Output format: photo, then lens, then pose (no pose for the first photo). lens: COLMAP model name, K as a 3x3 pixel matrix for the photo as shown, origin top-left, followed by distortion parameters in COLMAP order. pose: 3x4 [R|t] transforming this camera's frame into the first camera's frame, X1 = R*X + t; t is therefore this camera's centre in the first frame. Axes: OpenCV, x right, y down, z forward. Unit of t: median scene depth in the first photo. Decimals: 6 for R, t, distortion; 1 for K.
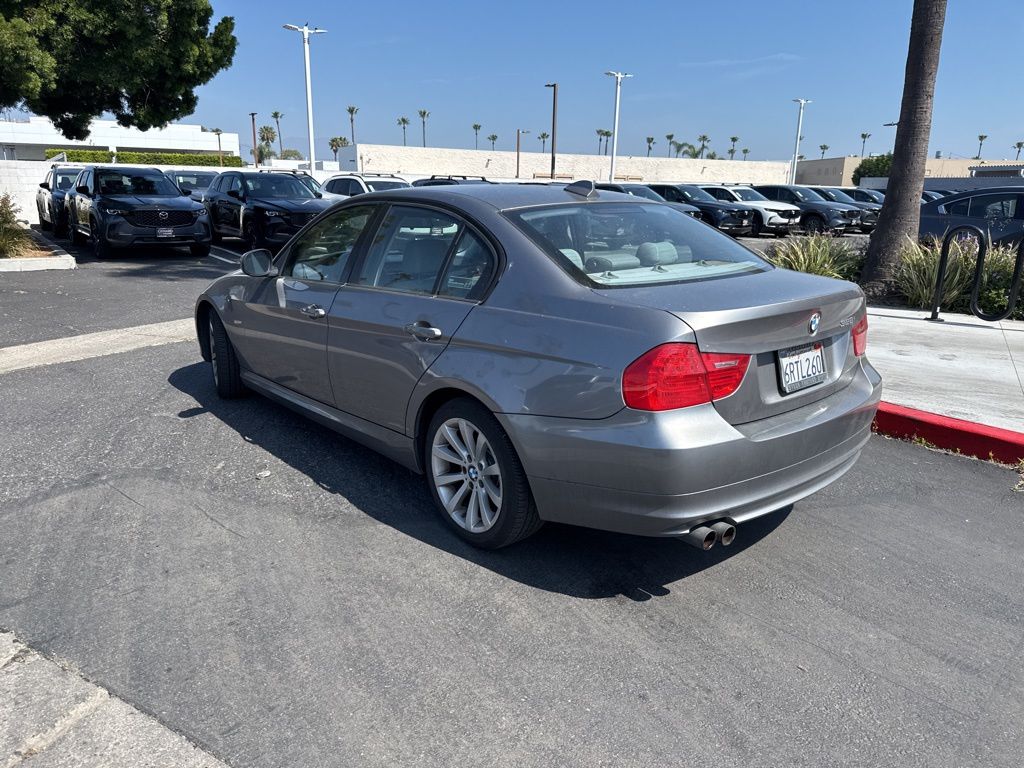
lens RADIAL K [[726.6, 0, 507.6], [0, 726.6, 384.1], [0, 0, 1]] dist [0.027703, -0.036561]
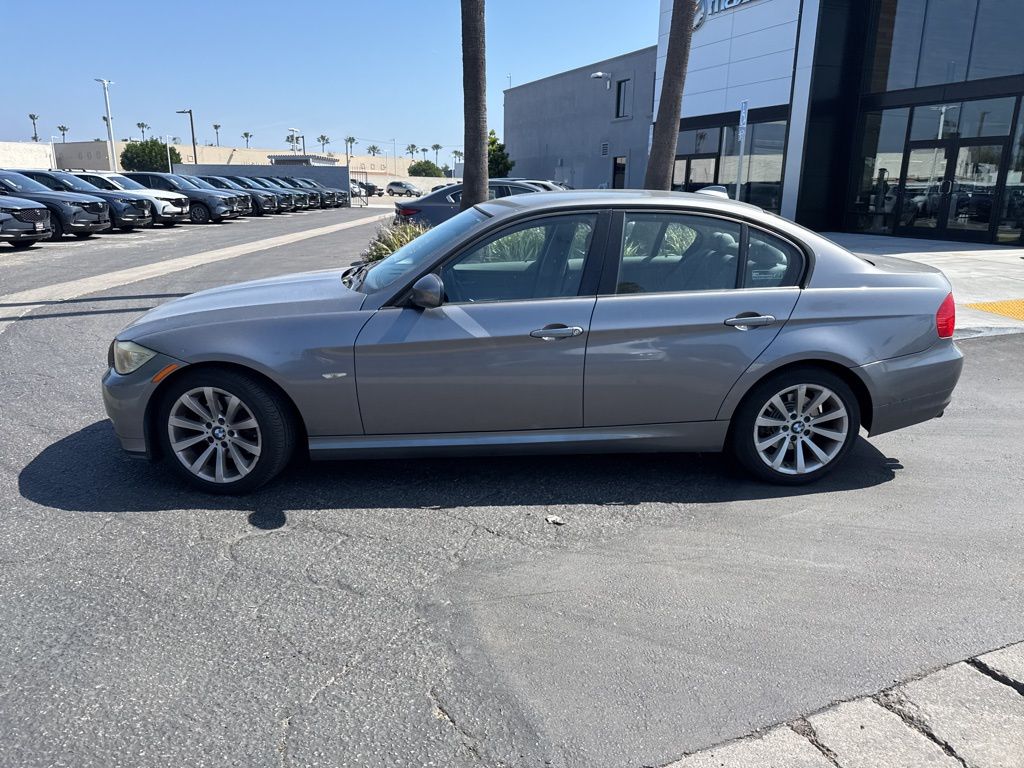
lens RADIAL K [[726.6, 0, 508.5], [0, 726.6, 386.1], [0, 0, 1]] dist [0.027703, -0.036561]
pose [[0.595183, -0.220071, 0.772869, -0.855685], [0.202706, 0.971784, 0.120608, -0.129660], [-0.777604, 0.084882, 0.622999, 0.404297]]
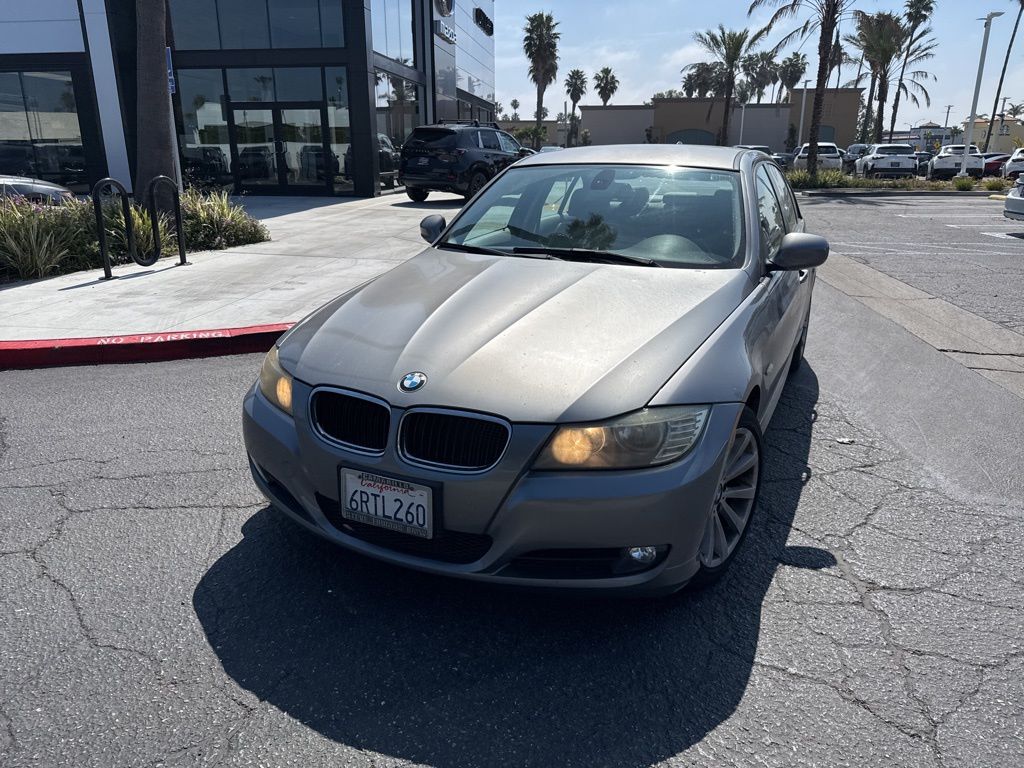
lens RADIAL K [[726.6, 0, 506.9], [0, 726.6, 379.3], [0, 0, 1]] dist [0.027703, -0.036561]
pose [[-0.397682, -0.285652, 0.871924, -0.838892], [0.228395, 0.889570, 0.395603, -0.380216], [-0.888642, 0.356467, -0.288524, 1.406729]]
